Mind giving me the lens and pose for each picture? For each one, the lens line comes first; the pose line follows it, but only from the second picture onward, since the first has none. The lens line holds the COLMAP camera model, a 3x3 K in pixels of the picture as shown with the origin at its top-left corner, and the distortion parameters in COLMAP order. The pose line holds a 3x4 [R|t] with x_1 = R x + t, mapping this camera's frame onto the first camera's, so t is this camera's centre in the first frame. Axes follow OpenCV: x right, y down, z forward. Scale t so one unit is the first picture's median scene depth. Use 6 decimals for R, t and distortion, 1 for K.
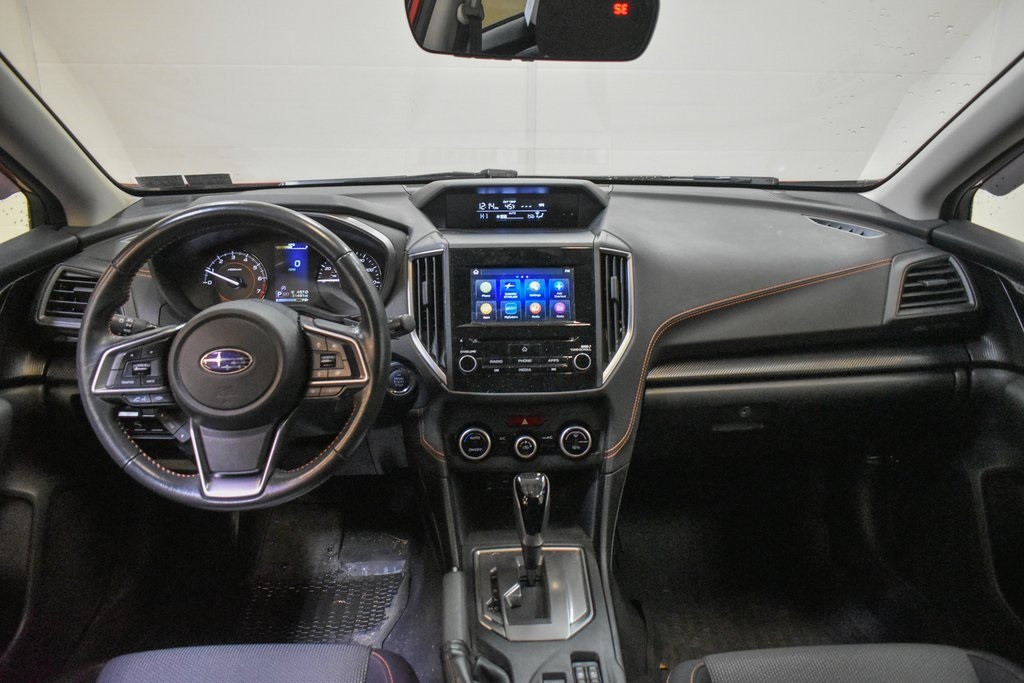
lens RADIAL K [[808.9, 0, 511.5], [0, 808.9, 334.3], [0, 0, 1]] dist [-0.007920, -0.005459]
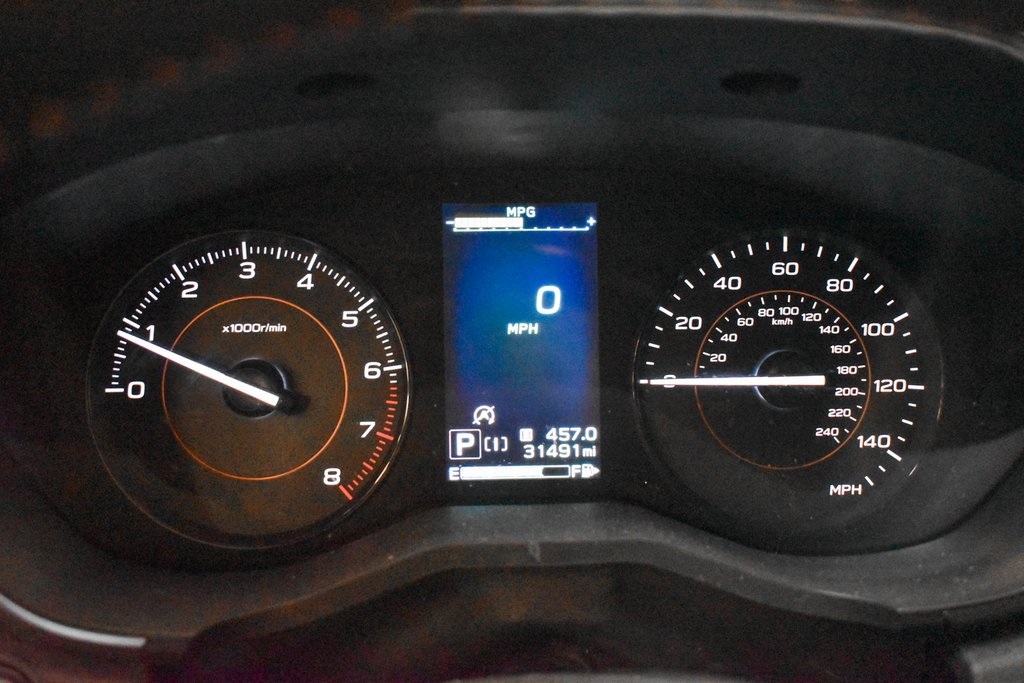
lens RADIAL K [[1285.3, 0, 512.0], [0, 1285.3, 341.5], [0, 0, 1]] dist [-0.021929, -0.000943]
pose [[0.999903, 0.002977, 0.013605, -0.303755], [-0.003100, 0.999954, 0.009084, -0.086793], [-0.013578, -0.009126, 0.999866, 0.720894]]
